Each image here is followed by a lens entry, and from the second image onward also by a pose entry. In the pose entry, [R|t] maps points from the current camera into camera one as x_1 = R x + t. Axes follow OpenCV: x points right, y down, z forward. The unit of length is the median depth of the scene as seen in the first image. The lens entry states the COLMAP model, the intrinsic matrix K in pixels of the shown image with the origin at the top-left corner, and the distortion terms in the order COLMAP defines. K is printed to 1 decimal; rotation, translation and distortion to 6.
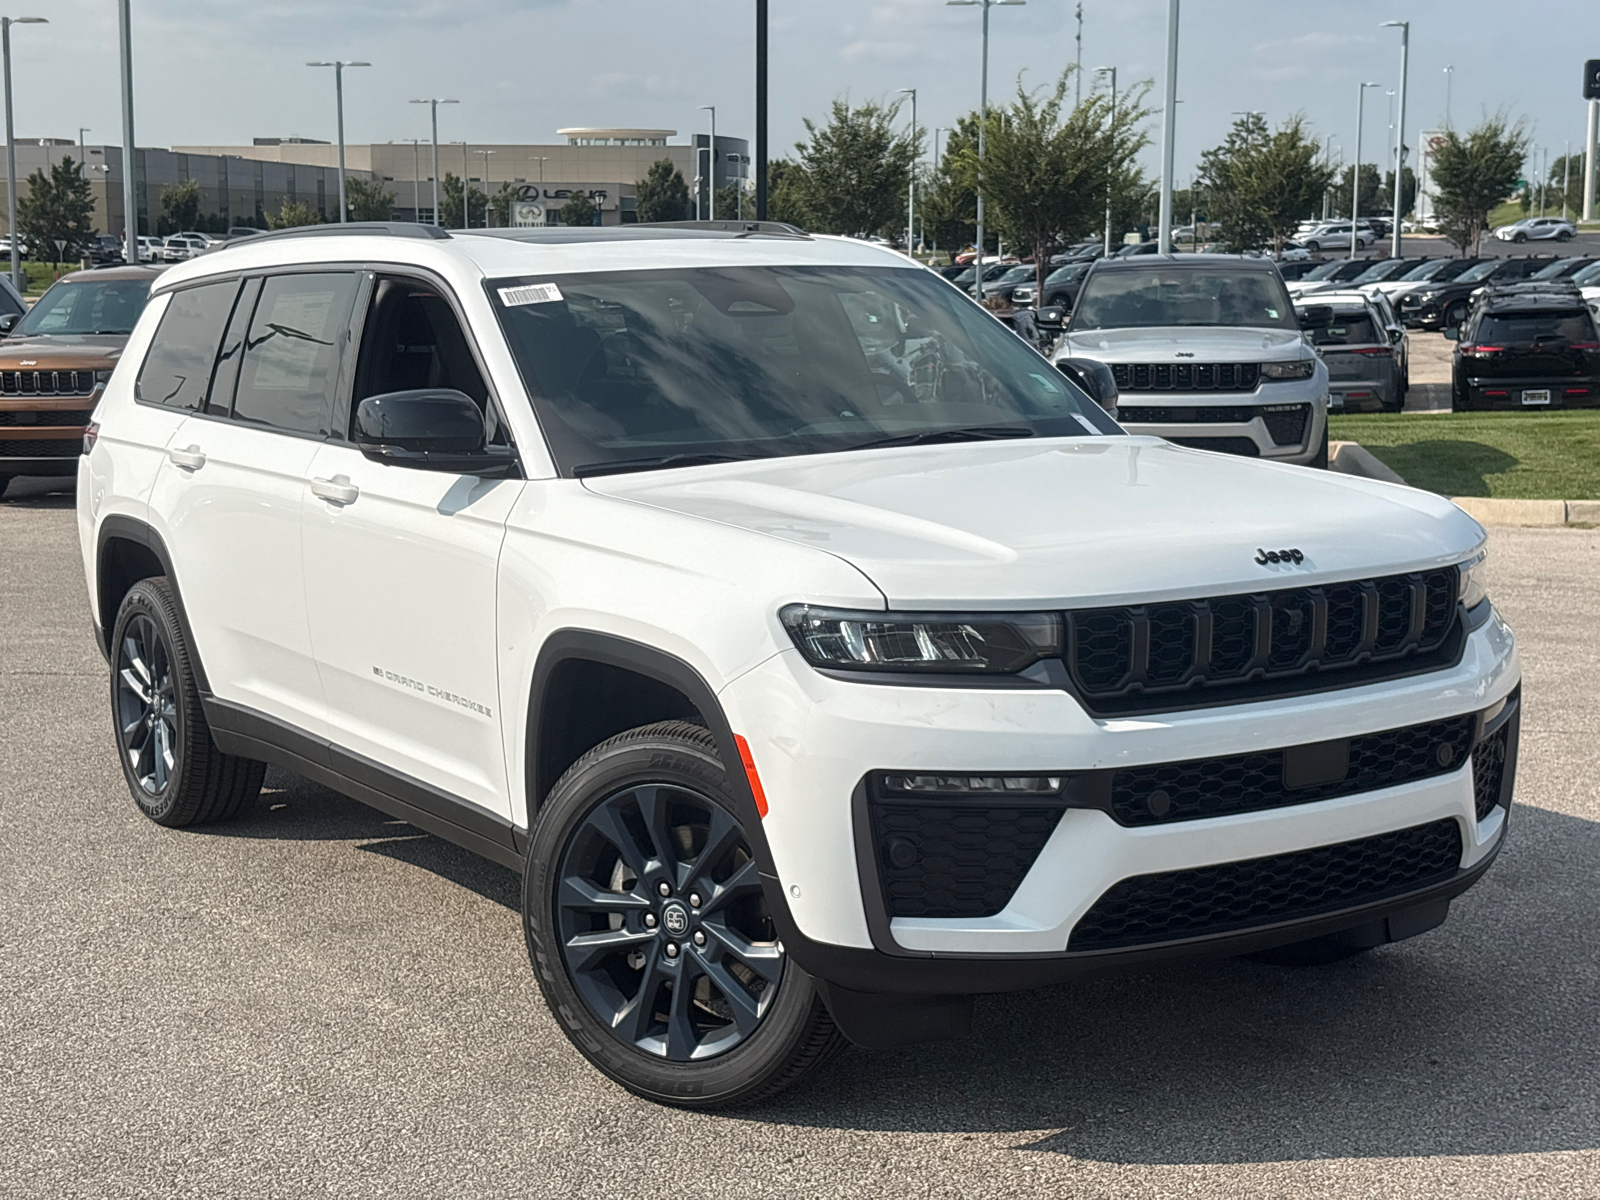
lens RADIAL K [[2412.4, 0, 766.3], [0, 2412.4, 648.1], [0, 0, 1]] dist [0.154521, -0.511815]
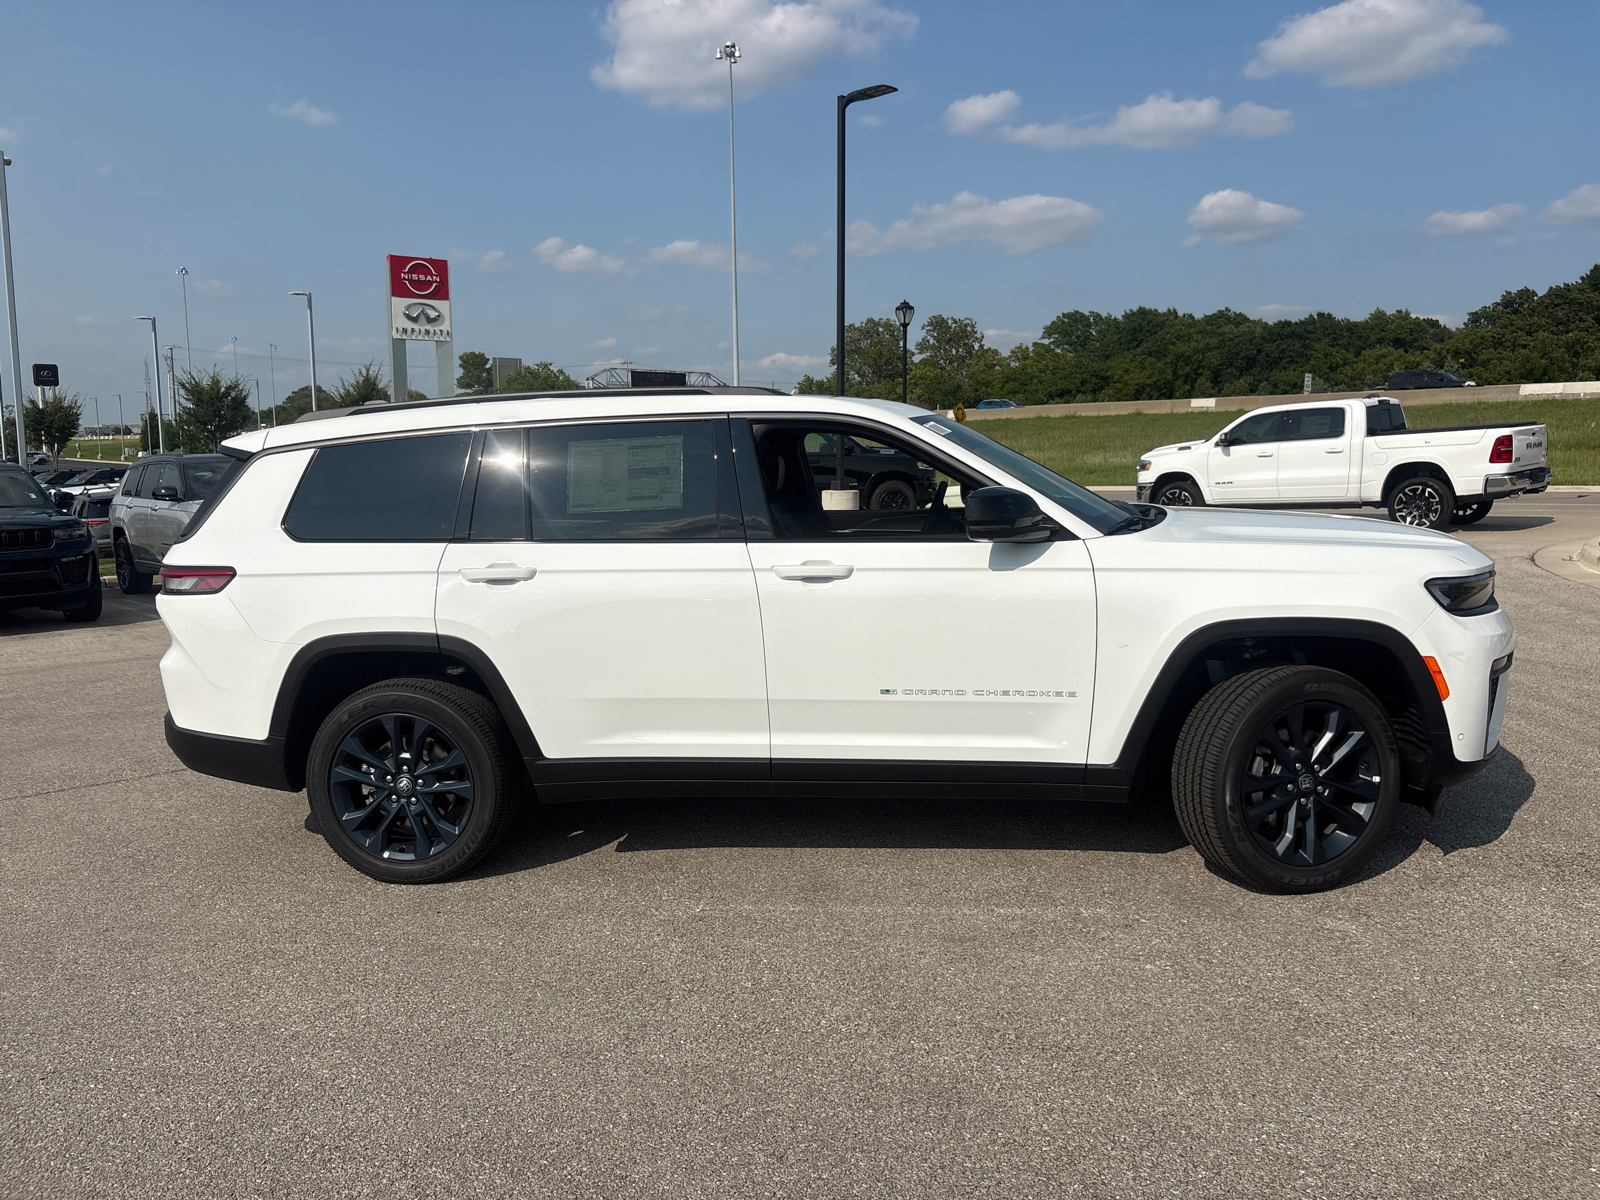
lens RADIAL K [[1212.4, 0, 790.2], [0, 1212.4, 595.9], [0, 0, 1]] dist [0.038798, -0.034183]
pose [[0.632858, -0.098492, 0.767978, -0.752579], [0.142253, 0.989783, 0.009714, -0.062747], [-0.761088, 0.103100, 0.640403, 0.594289]]
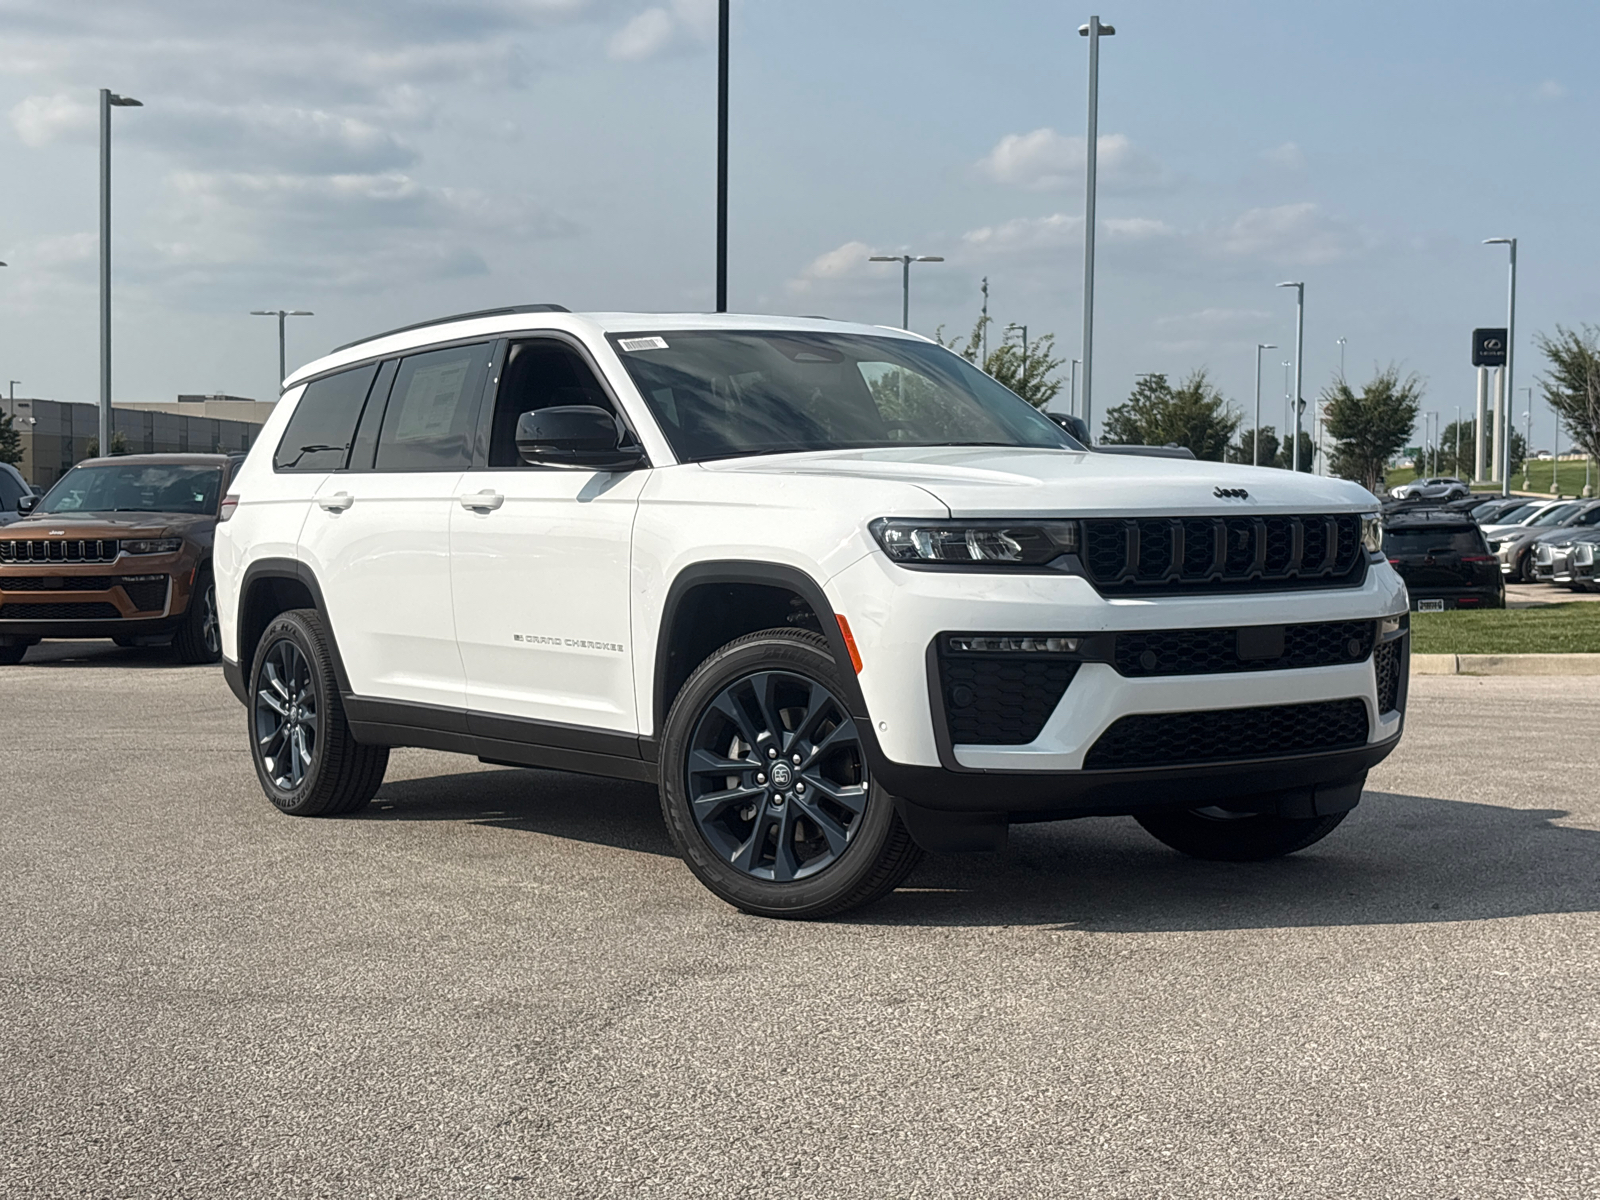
lens RADIAL K [[2412.4, 0, 766.3], [0, 2412.4, 648.1], [0, 0, 1]] dist [0.154521, -0.511815]
pose [[0.999350, 0.003807, 0.035856, -0.077463], [0.000013, 0.994374, -0.105923, 0.151855], [-0.036058, 0.105854, 0.993728, -0.265801]]
